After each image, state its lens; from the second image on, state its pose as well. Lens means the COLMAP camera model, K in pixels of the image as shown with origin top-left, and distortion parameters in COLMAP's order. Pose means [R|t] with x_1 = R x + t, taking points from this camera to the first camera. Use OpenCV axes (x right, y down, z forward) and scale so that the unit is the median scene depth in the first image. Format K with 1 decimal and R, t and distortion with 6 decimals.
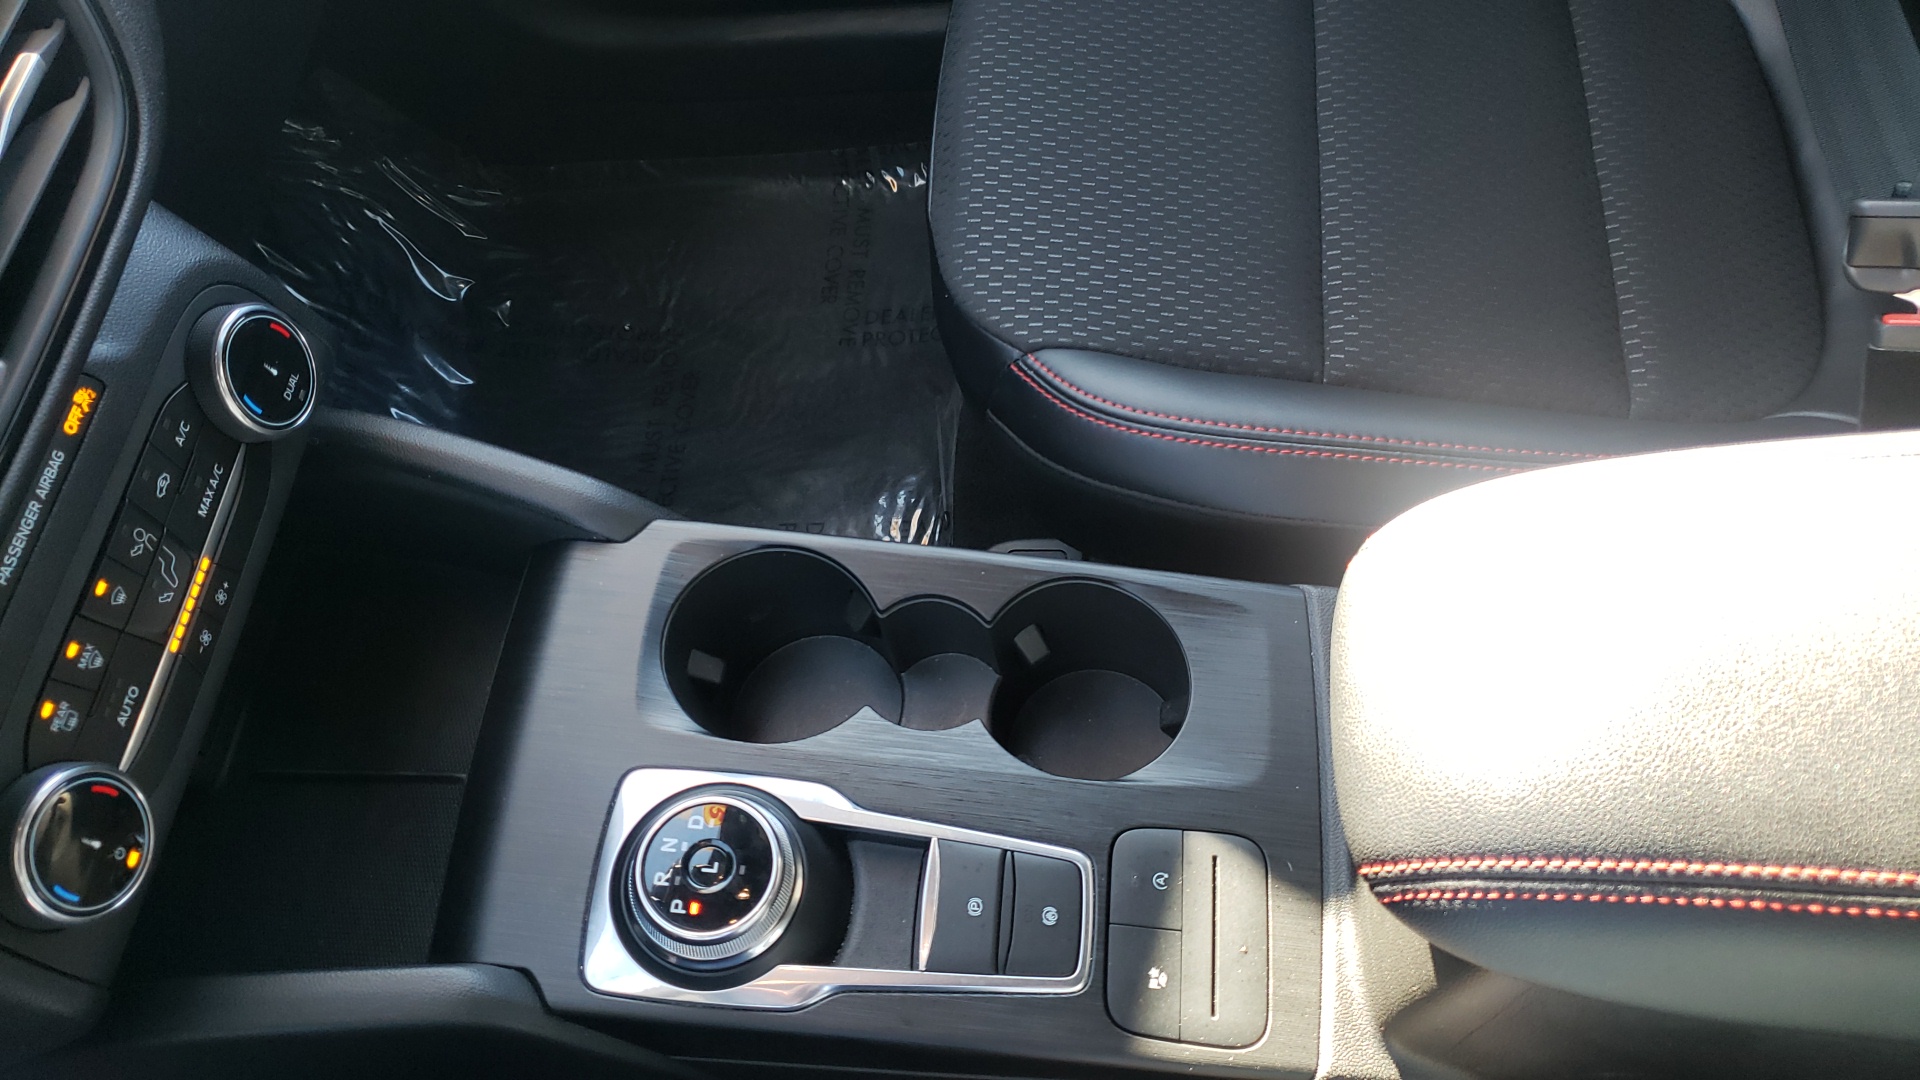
lens RADIAL K [[1476.7, 0, 905.4], [0, 1476.7, 524.4], [0, 0, 1]] dist [0.020460, -0.008391]
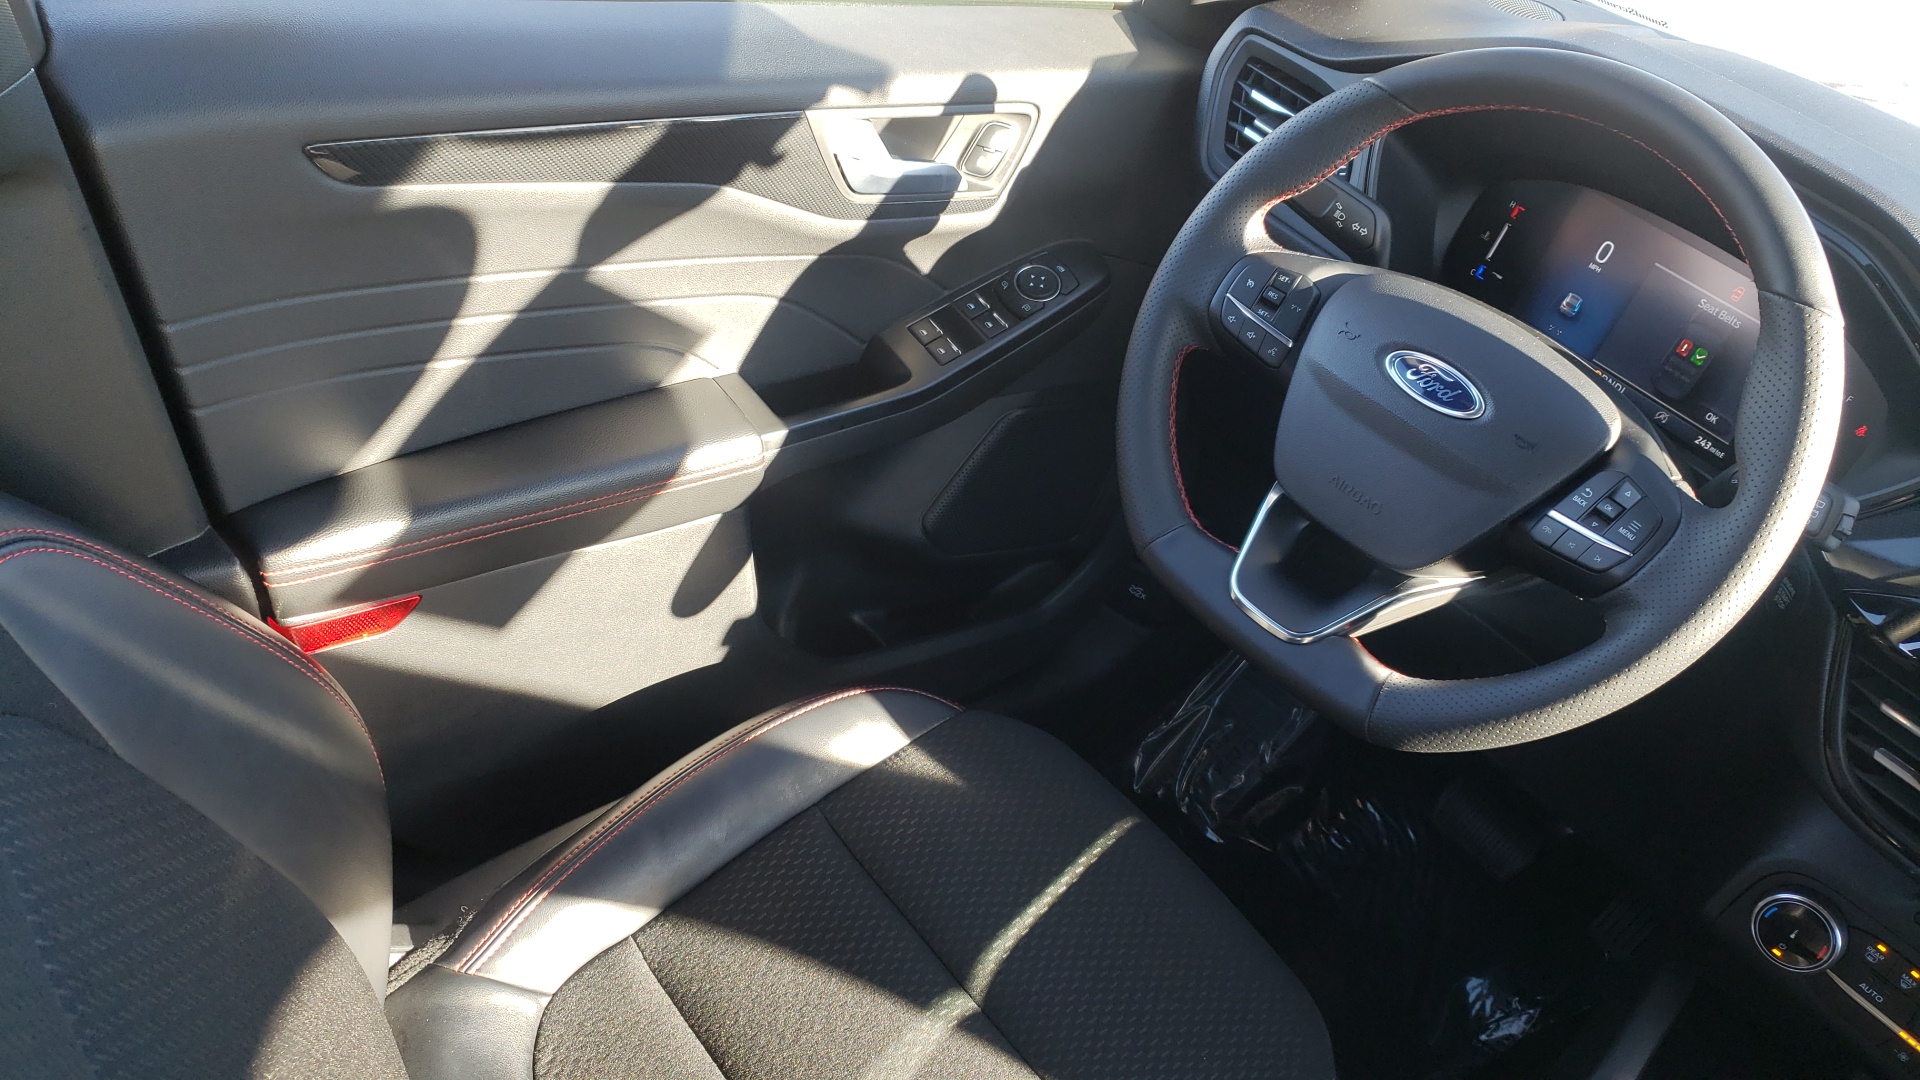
lens RADIAL K [[1476.7, 0, 977.1], [0, 1476.7, 554.4], [0, 0, 1]] dist [0.020460, -0.008391]
pose [[-0.707573, 0.442021, -0.551324, 0.955099], [-0.663320, -0.146498, 0.733856, -0.385593], [0.243612, 0.884961, 0.396859, -0.423965]]
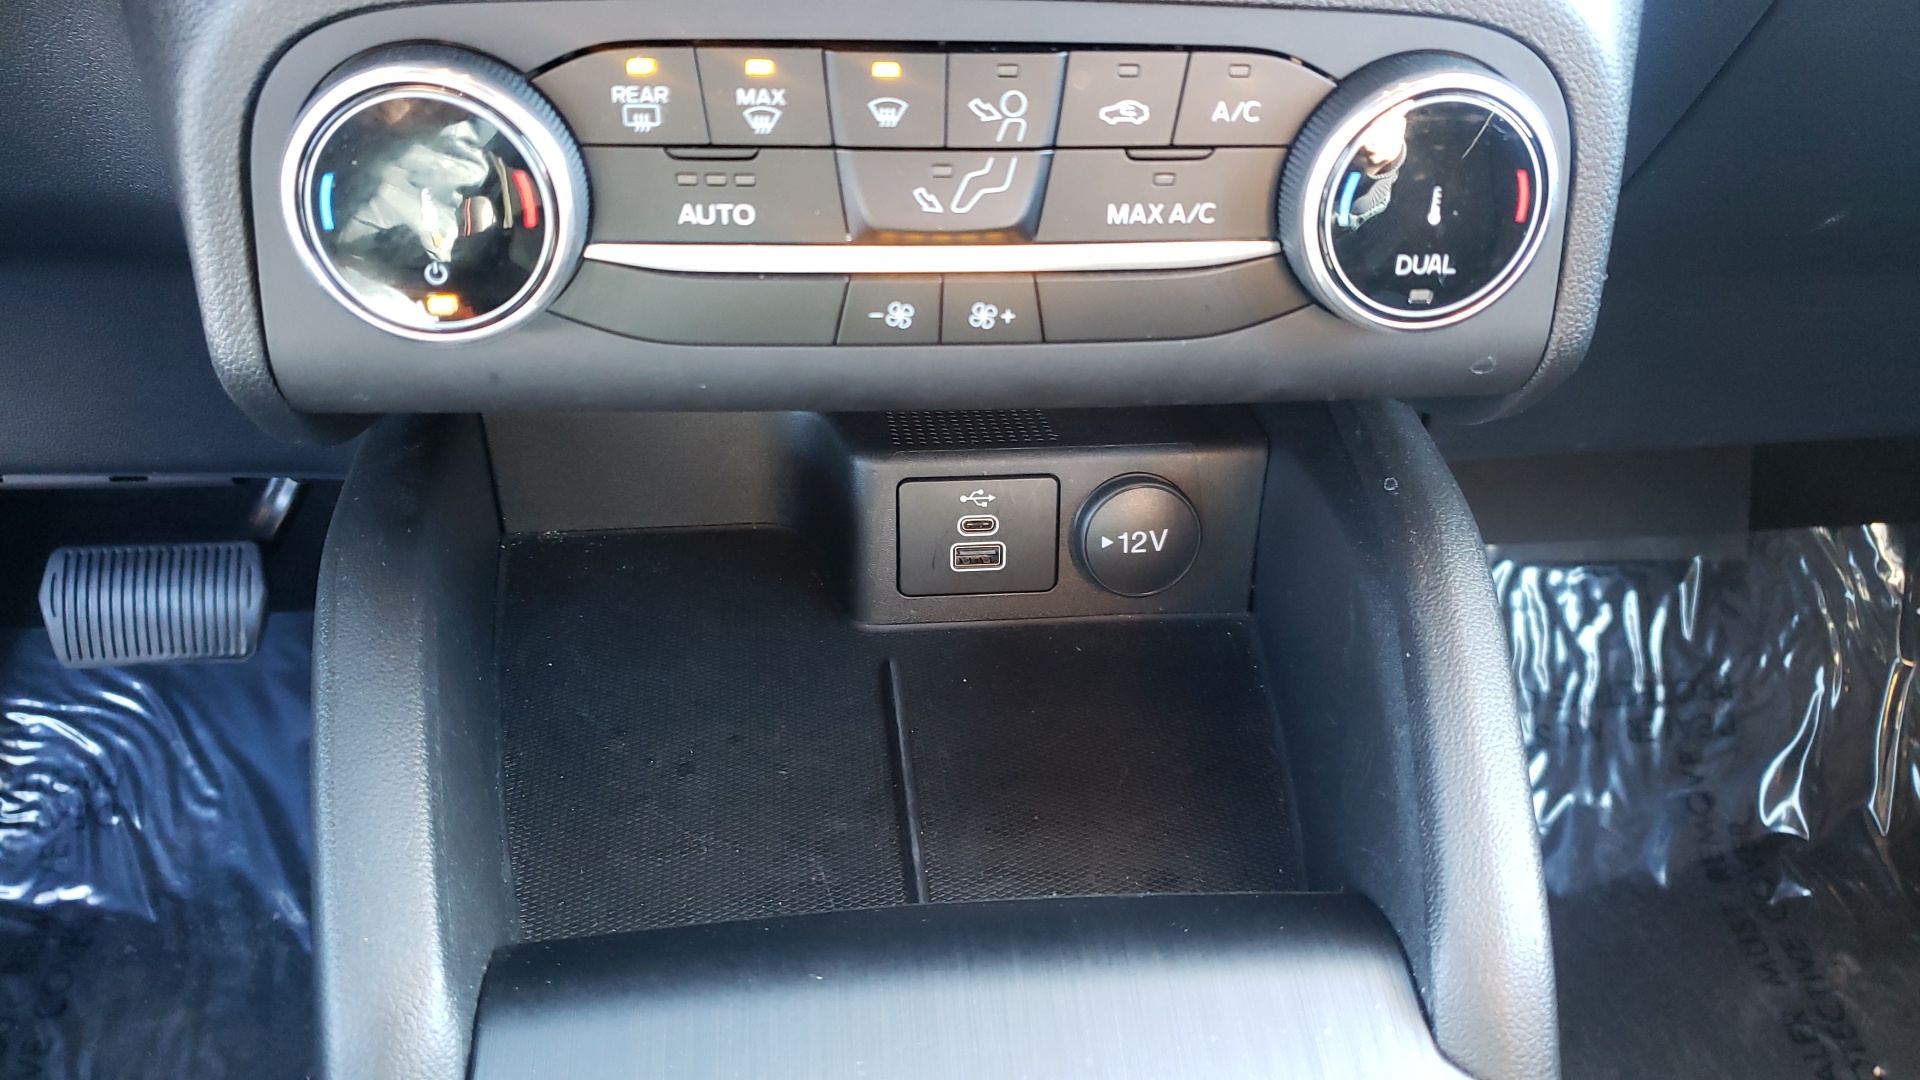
lens RADIAL K [[1476.7, 0, 966.4], [0, 1476.7, 537.1], [0, 0, 1]] dist [0.020460, -0.008391]
pose [[0.201067, 0.731722, -0.651272, -0.059240], [-0.889658, 0.414661, 0.191219, -0.014478], [0.409976, 0.540961, 0.734357, 0.672520]]
